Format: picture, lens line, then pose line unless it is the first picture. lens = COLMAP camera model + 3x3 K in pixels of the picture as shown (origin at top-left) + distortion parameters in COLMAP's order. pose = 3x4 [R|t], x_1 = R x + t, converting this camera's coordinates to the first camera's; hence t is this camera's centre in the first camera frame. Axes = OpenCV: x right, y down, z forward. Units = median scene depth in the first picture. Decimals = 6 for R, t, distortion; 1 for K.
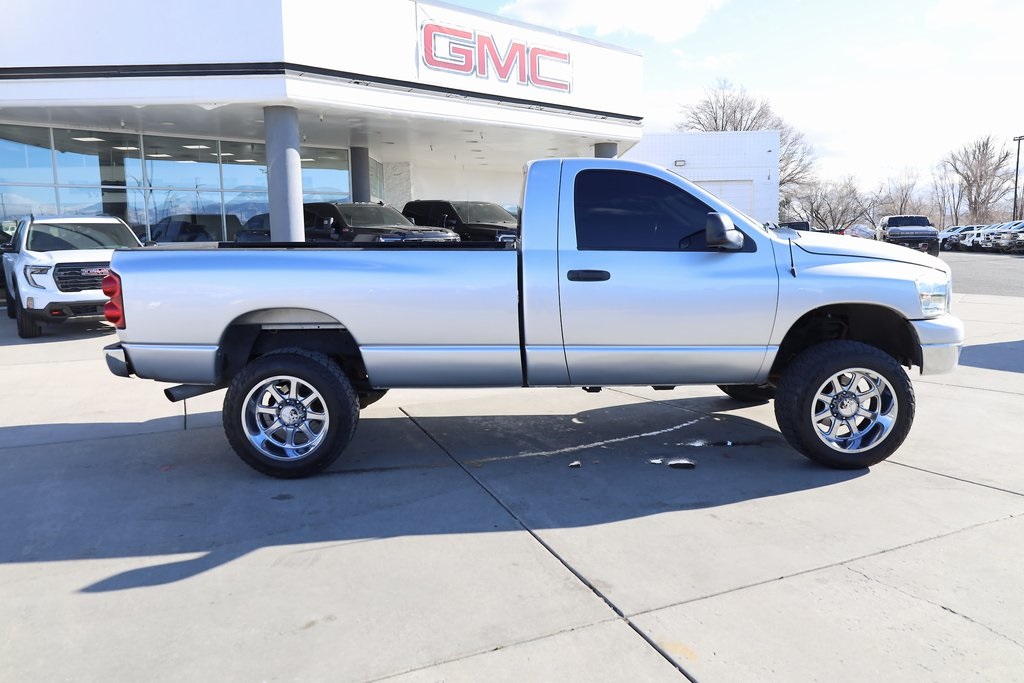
lens RADIAL K [[750.5, 0, 512.0], [0, 750.5, 340.1], [0, 0, 1]] dist [0.023588, -0.006635]
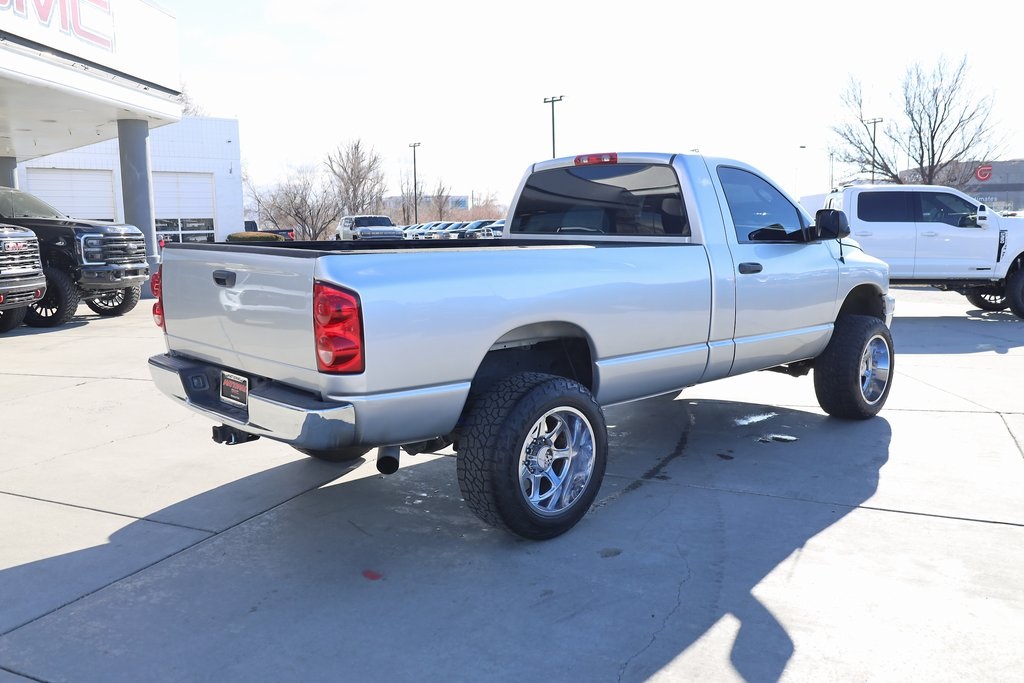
lens RADIAL K [[852.7, 0, 517.2], [0, 852.7, 344.8], [0, 0, 1]] dist [0.000771, -0.007205]
pose [[0.733691, -0.093105, 0.673075, -0.224656], [0.101409, 0.994478, 0.027021, -0.011189], [-0.671874, 0.048431, 0.739081, 0.087600]]
